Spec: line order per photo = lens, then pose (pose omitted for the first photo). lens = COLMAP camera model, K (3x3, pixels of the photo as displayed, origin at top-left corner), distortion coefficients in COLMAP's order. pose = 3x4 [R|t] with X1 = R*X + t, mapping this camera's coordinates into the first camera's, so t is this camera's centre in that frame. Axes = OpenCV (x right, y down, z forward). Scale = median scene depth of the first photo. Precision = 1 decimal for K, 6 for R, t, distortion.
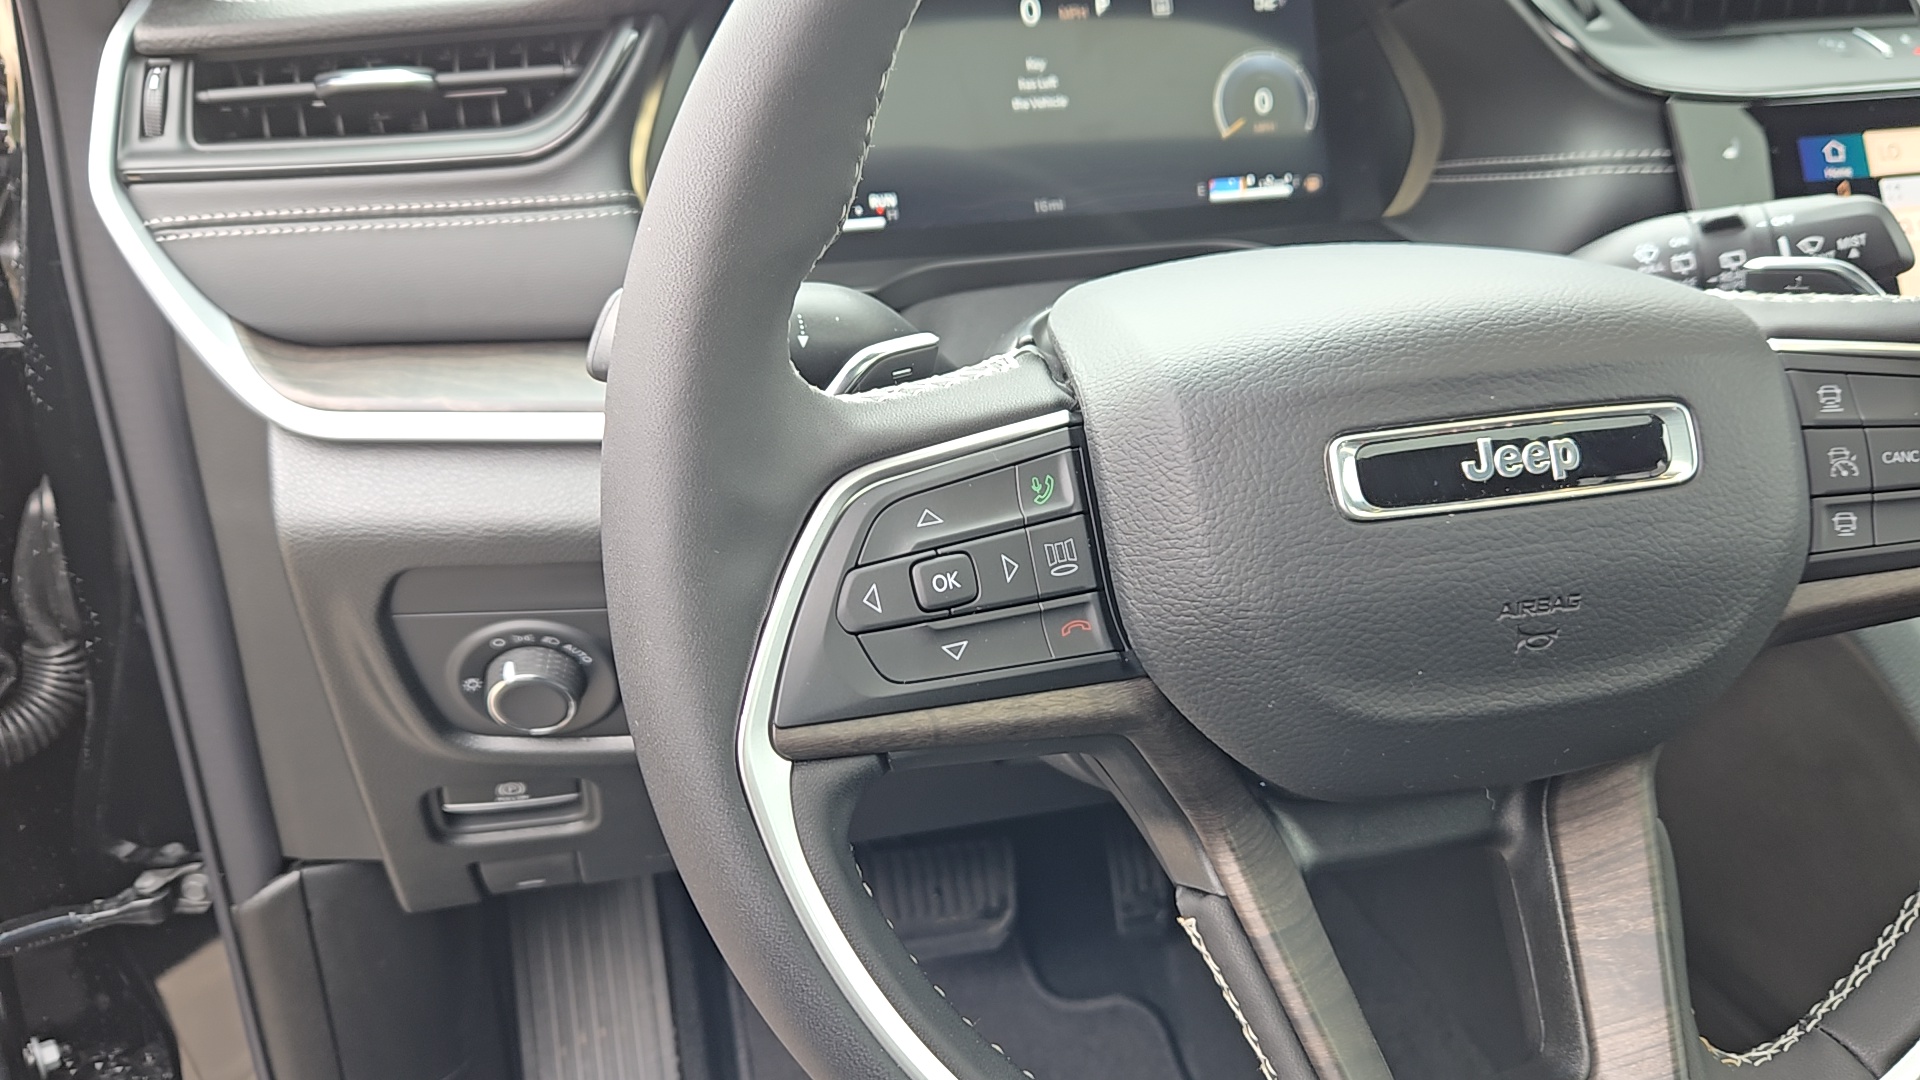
lens RADIAL K [[1591.3, 0, 957.8], [0, 1591.3, 540.8], [0, 0, 1]] dist [0.011046, -0.006864]
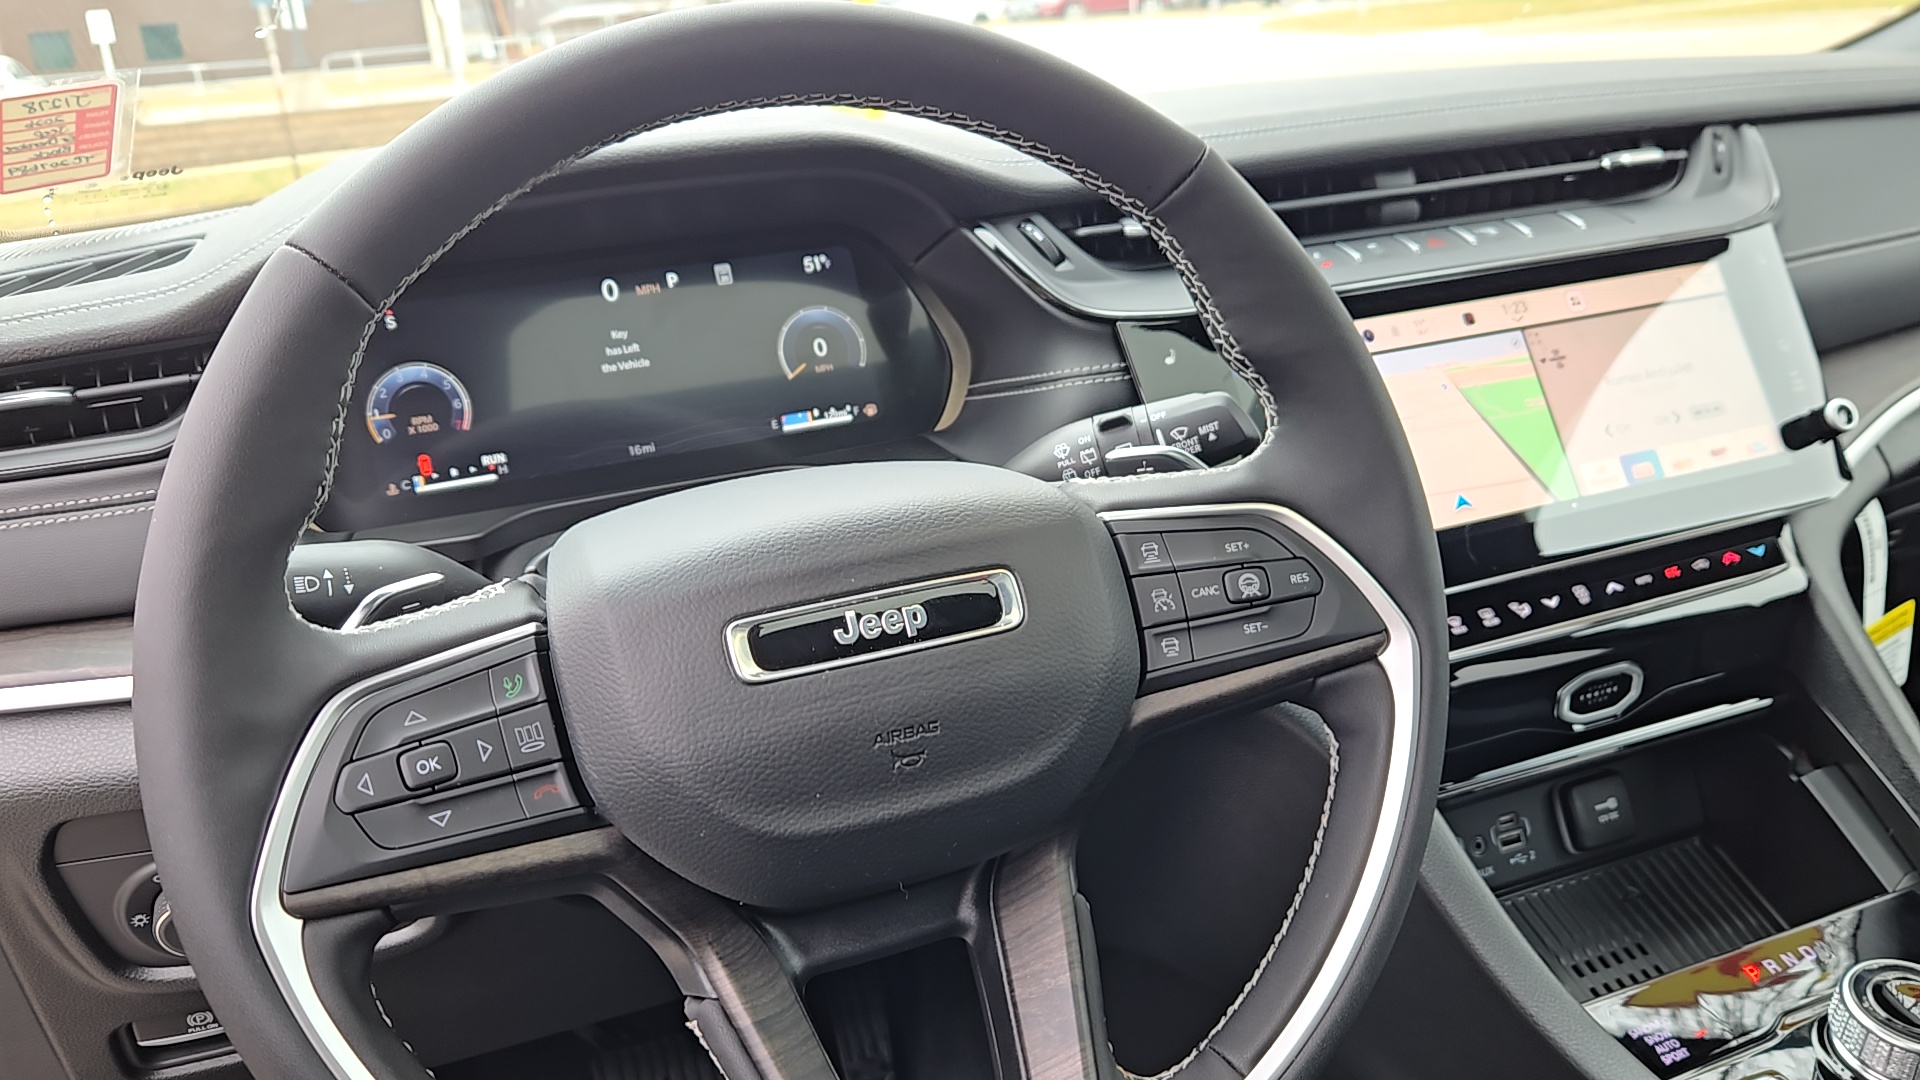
lens RADIAL K [[1591.3, 0, 949.8], [0, 1591.3, 556.8], [0, 0, 1]] dist [0.011046, -0.006864]
pose [[0.989640, -0.099869, 0.103148, 0.180237], [0.111609, 0.987059, -0.115142, 0.033455], [-0.090314, 0.125462, 0.987979, -0.202275]]
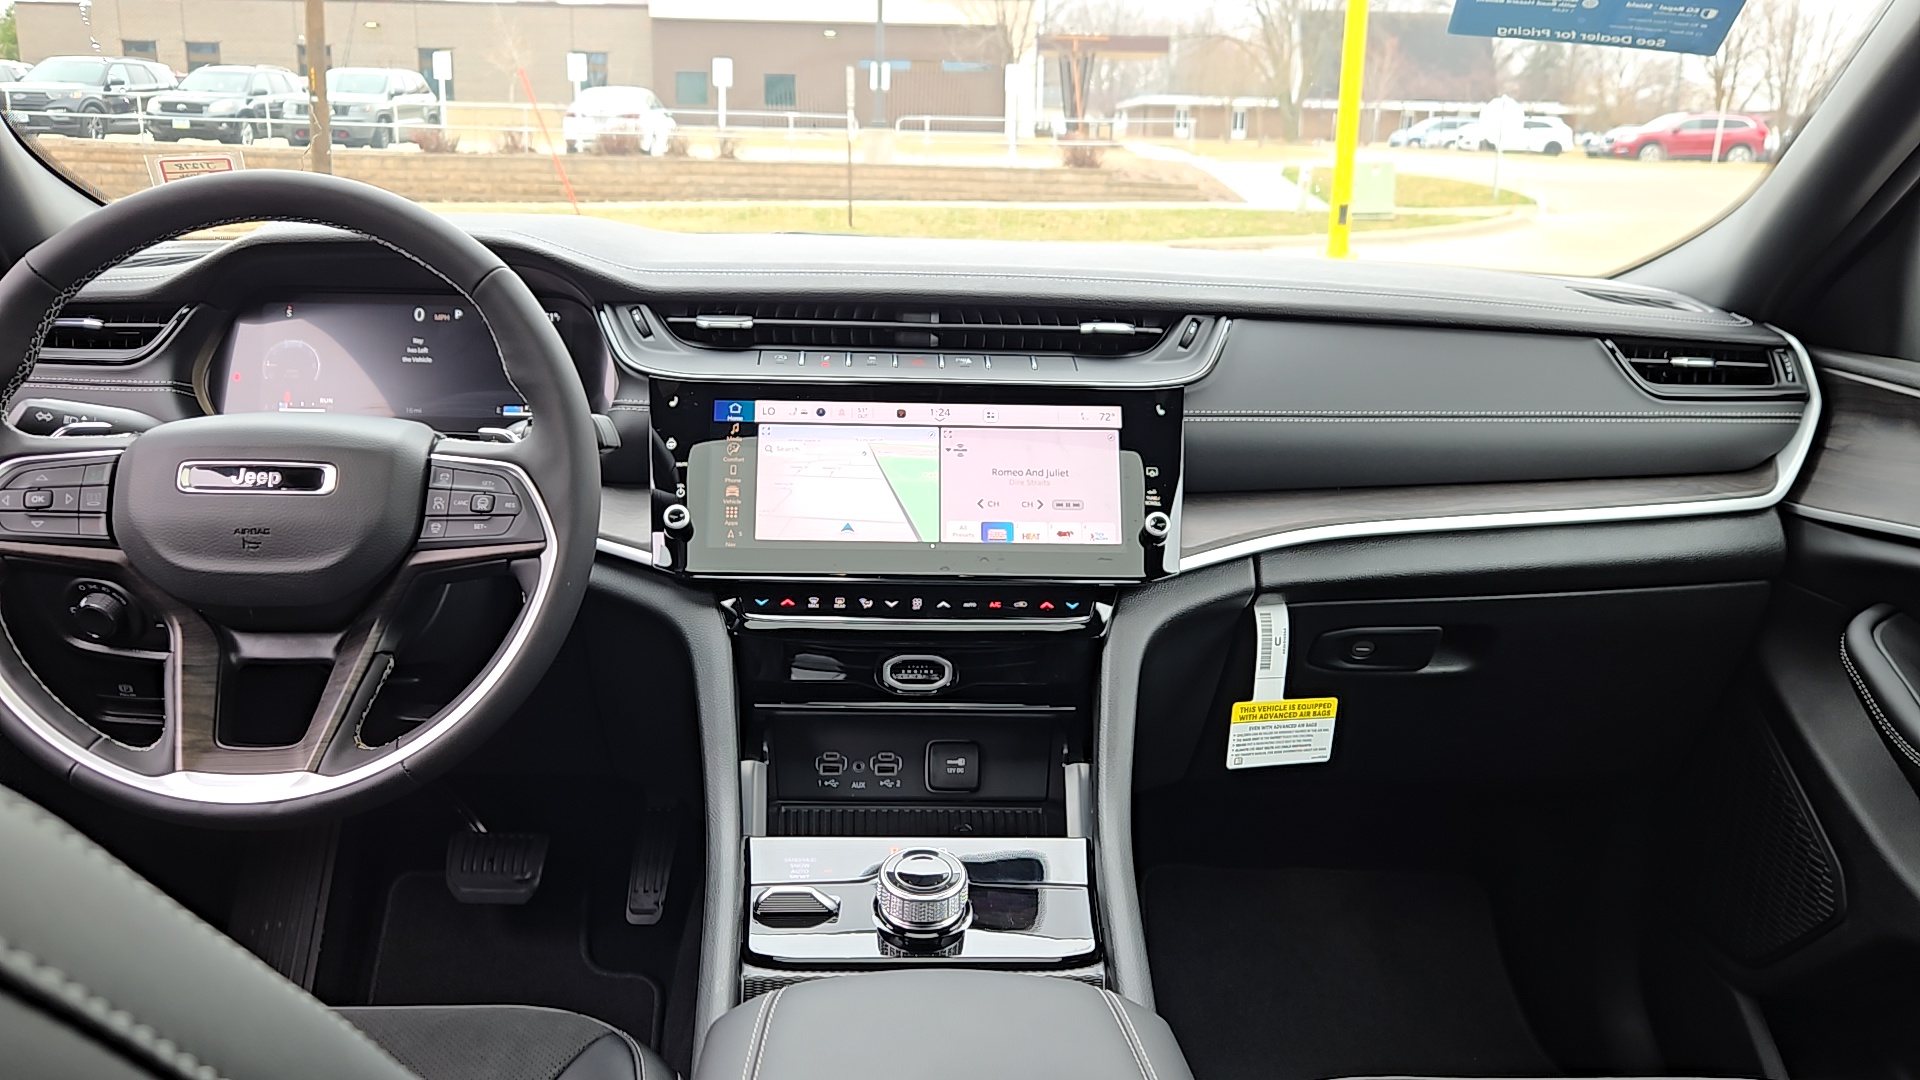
lens RADIAL K [[1591.3, 0, 971.1], [0, 1591.3, 553.3], [0, 0, 1]] dist [0.011046, -0.006864]
pose [[0.977603, 0.091534, -0.189509, 1.310581], [-0.124023, 0.978061, -0.167376, 0.239250], [0.170030, 0.187131, 0.967508, -0.872735]]
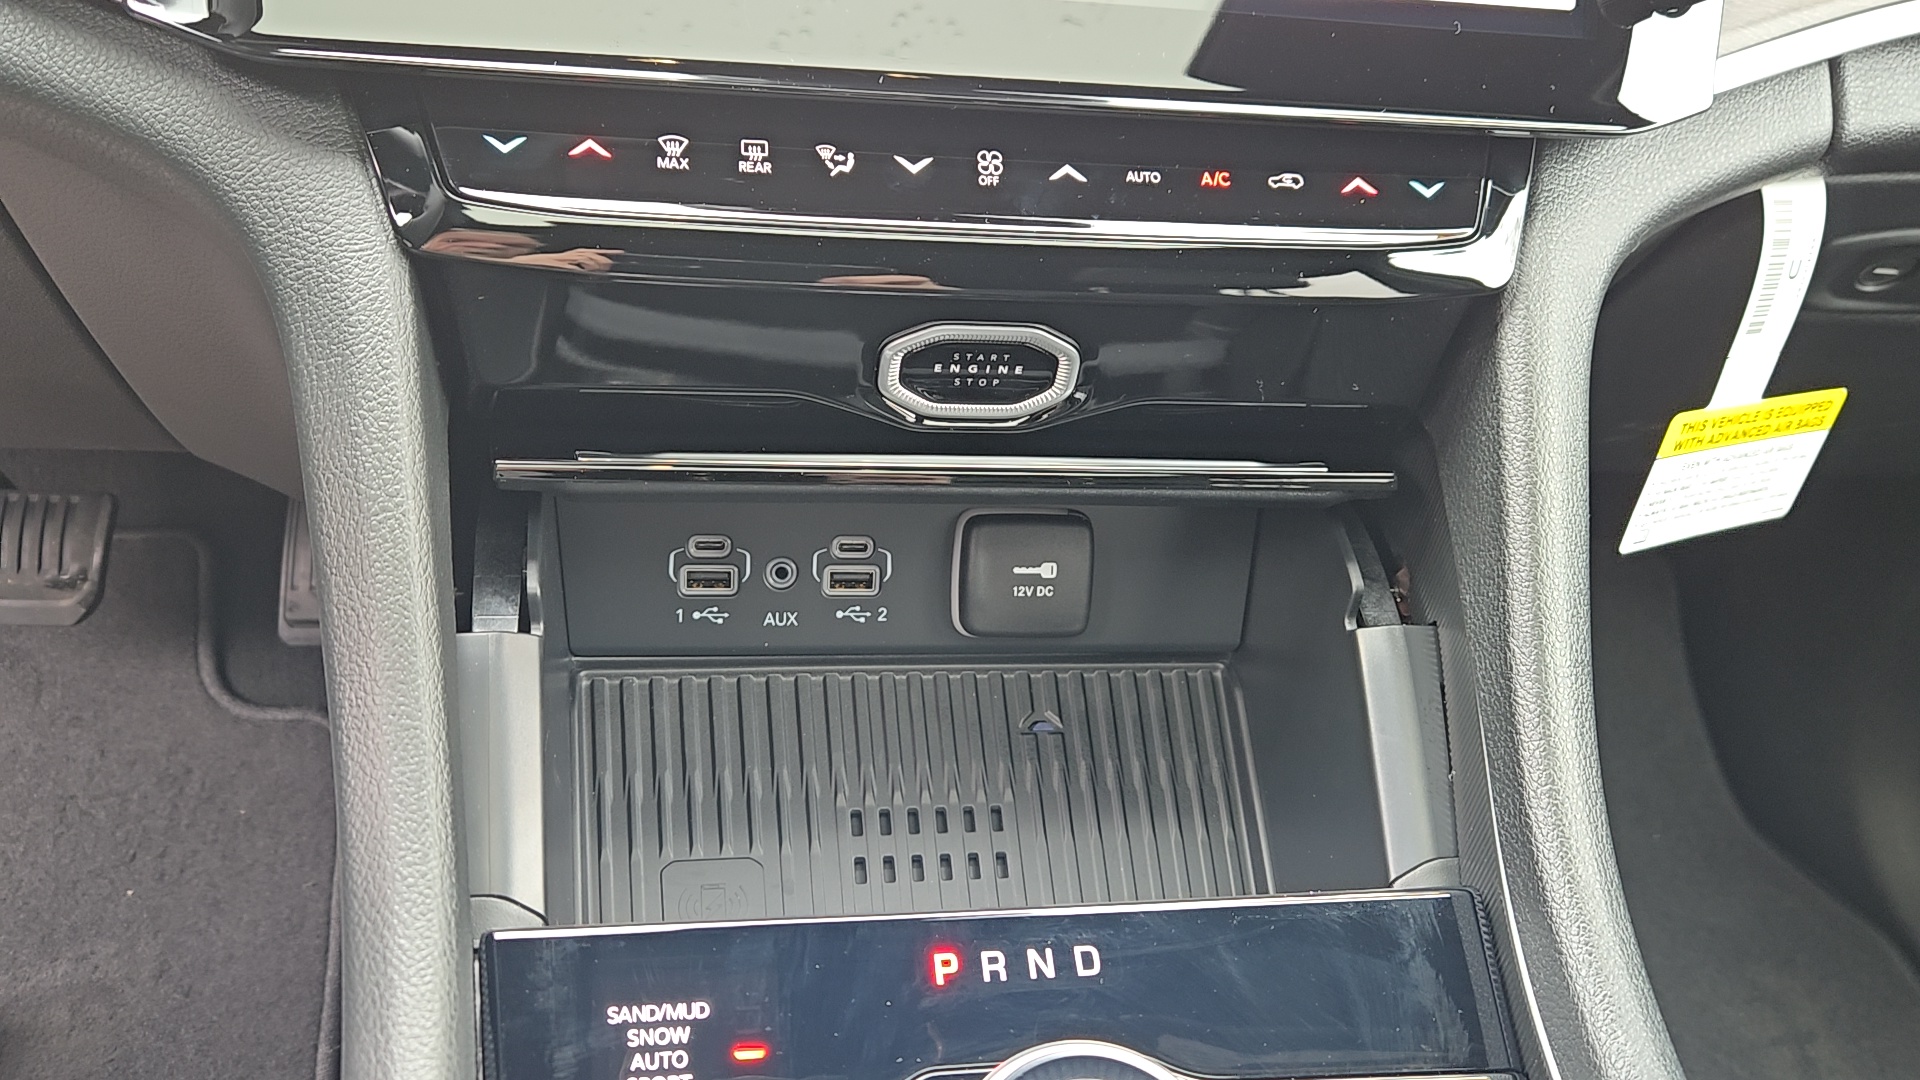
lens RADIAL K [[1591.3, 0, 955.2], [0, 1591.3, 533.1], [0, 0, 1]] dist [0.011046, -0.006864]
pose [[0.986641, 0.162629, -0.009588, 0.876846], [-0.158937, 0.973823, 0.162503, 0.011164], [0.035765, -0.158808, 0.986662, 0.418046]]
